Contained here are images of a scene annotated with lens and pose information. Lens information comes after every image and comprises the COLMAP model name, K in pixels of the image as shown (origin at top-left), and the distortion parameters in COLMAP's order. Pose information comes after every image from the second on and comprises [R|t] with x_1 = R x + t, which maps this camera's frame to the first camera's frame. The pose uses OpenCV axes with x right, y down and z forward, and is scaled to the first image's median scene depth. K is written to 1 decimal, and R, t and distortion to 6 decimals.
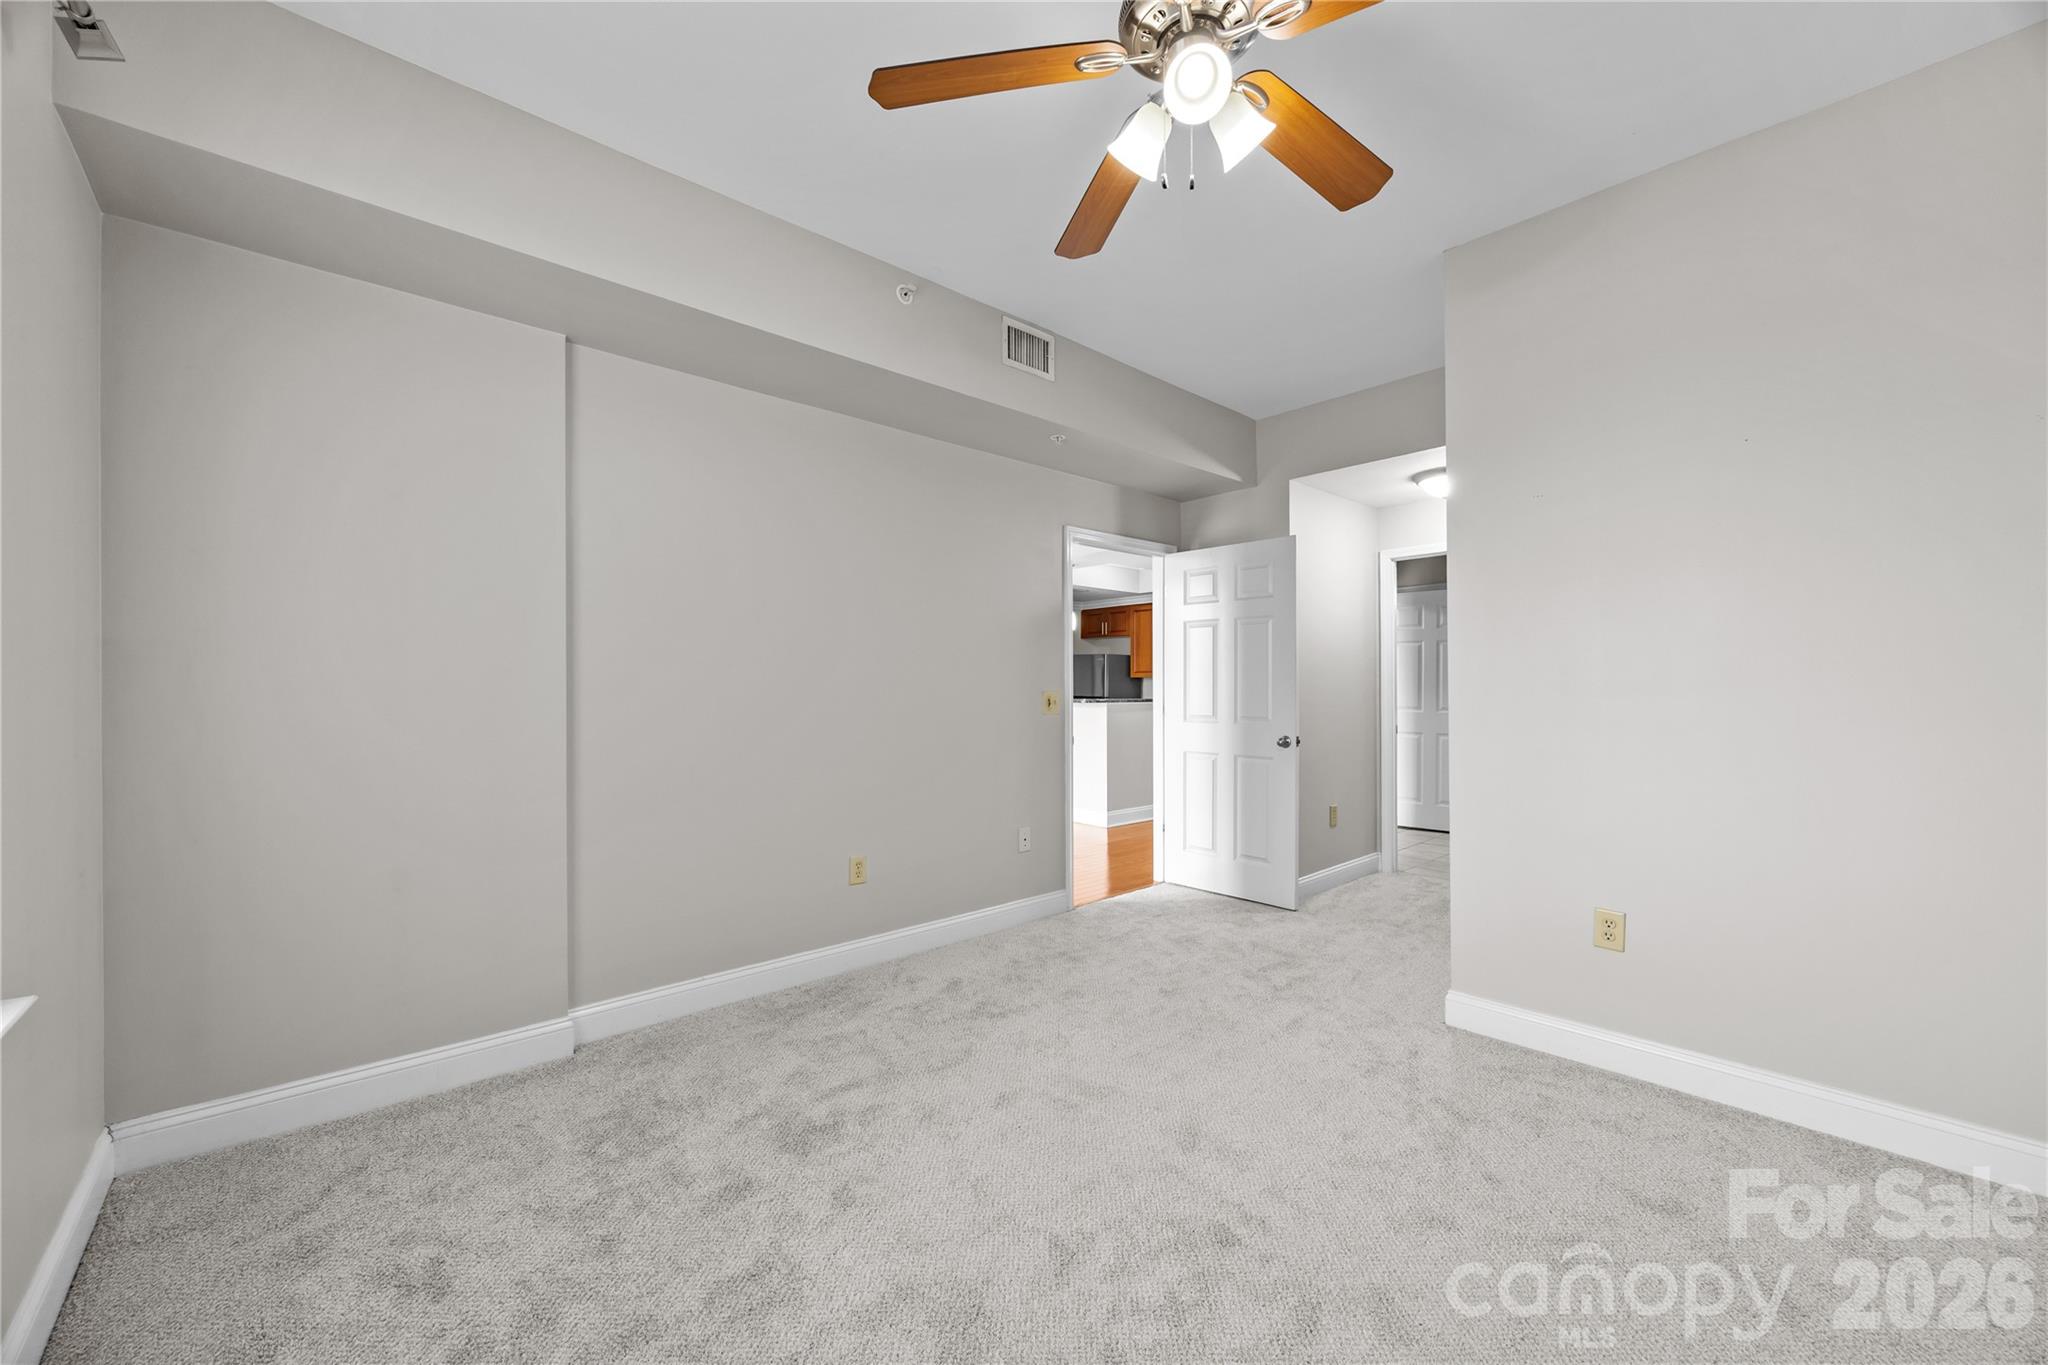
lens RADIAL K [[788.6, 0, 1017.8], [0, 788.6, 688.5], [0, 0, 1]] dist [0.000147, -0.000098]
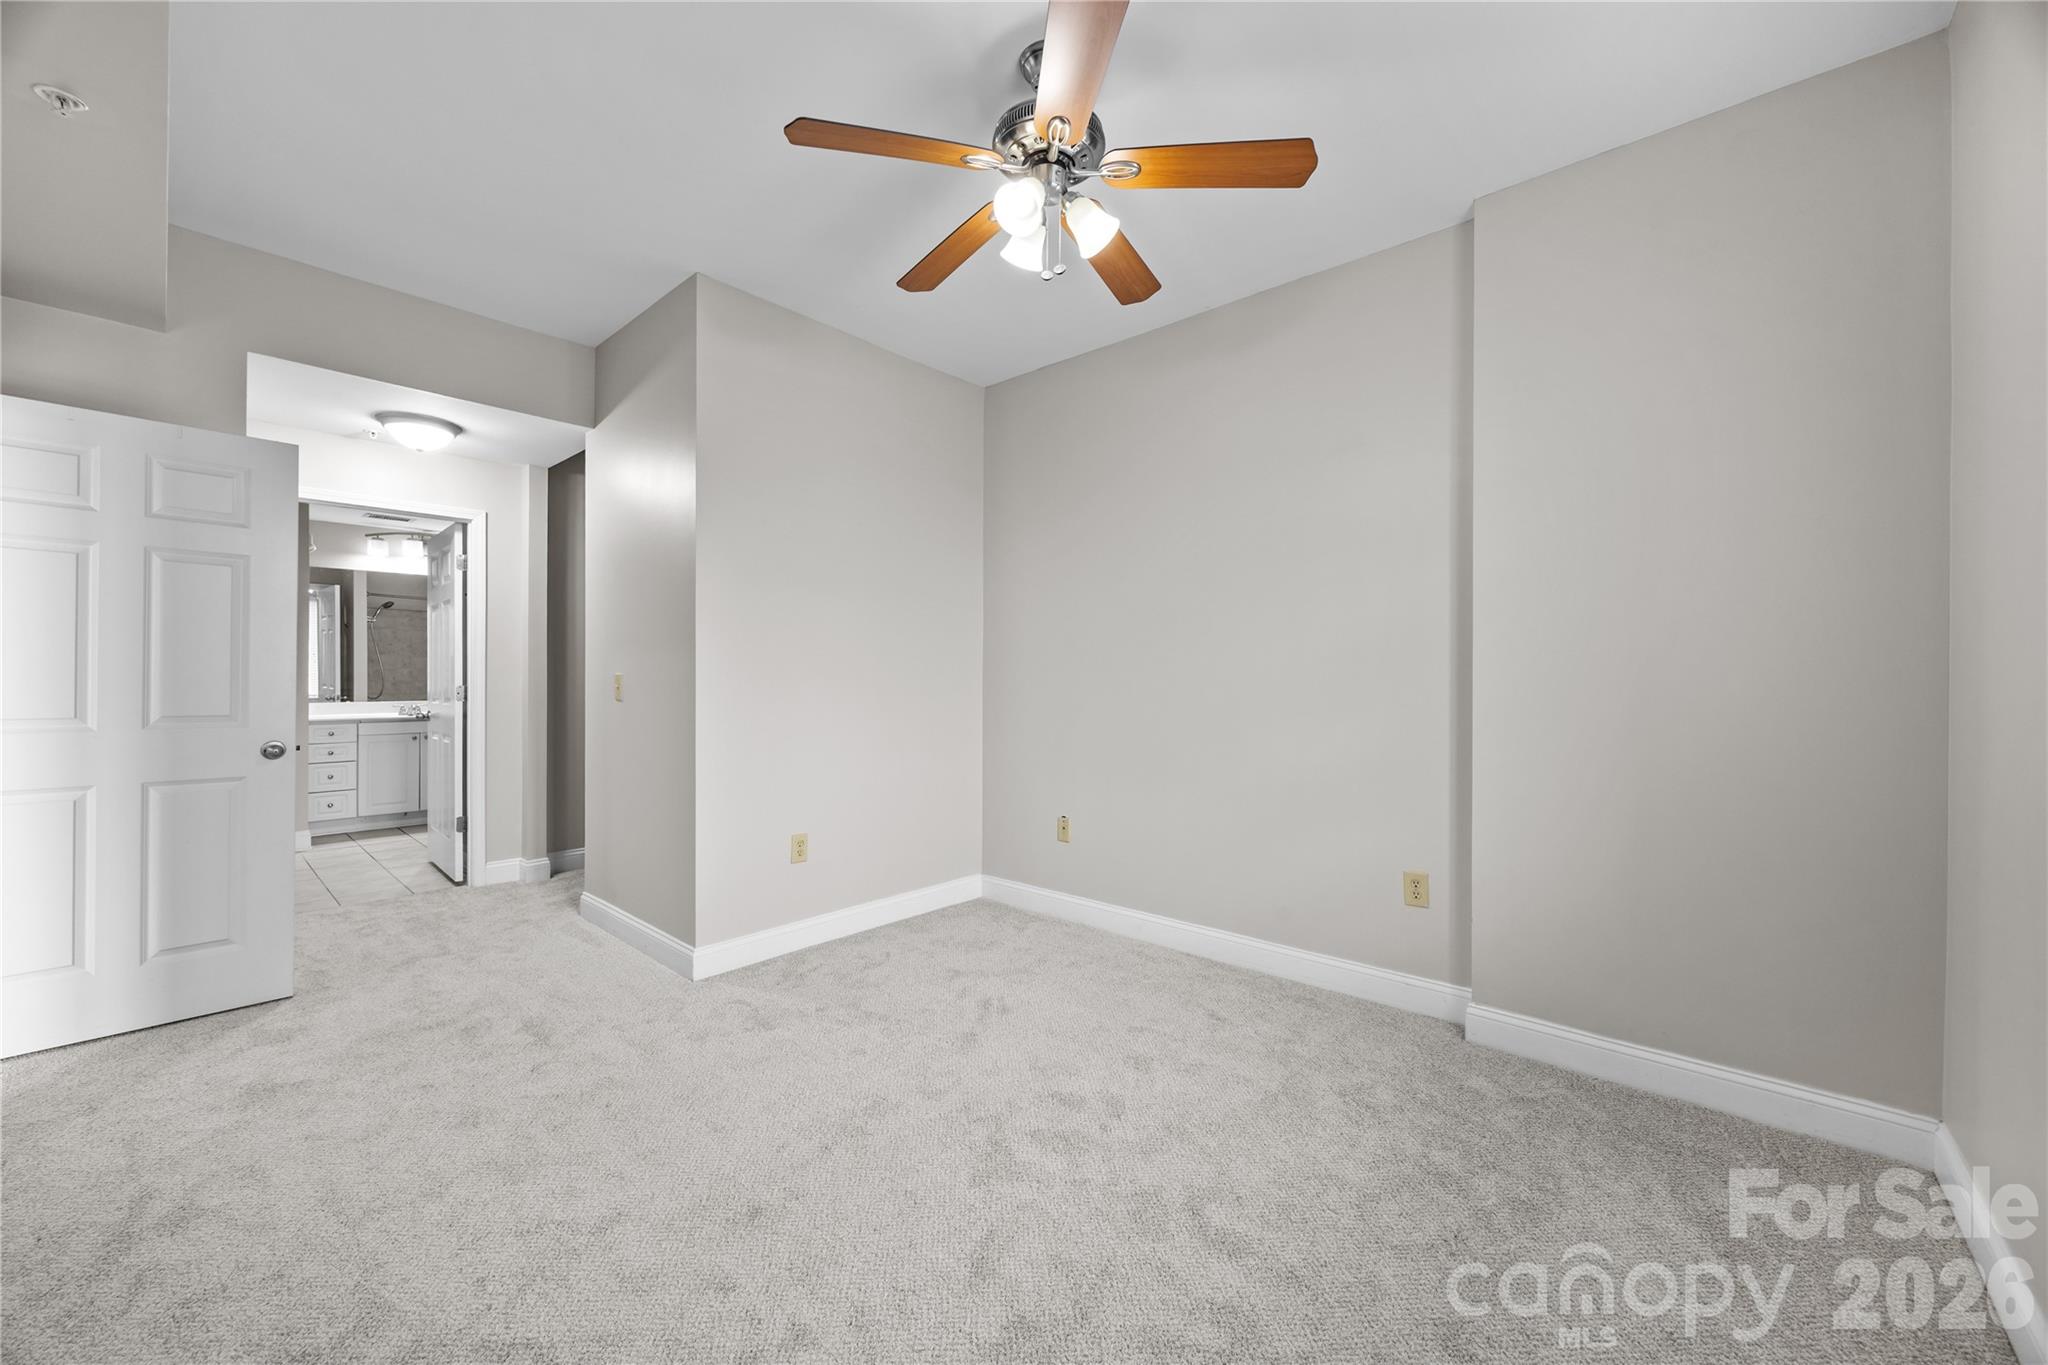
lens RADIAL K [[788.6, 0, 1018.0], [0, 788.6, 677.7], [0, 0, 1]] dist [0.000147, -0.000098]
pose [[-0.102963, 0.001188, 0.994684, -0.425634], [-0.003723, 0.999992, -0.001579, 0.005092], [-0.994678, -0.003866, -0.102958, 0.486127]]
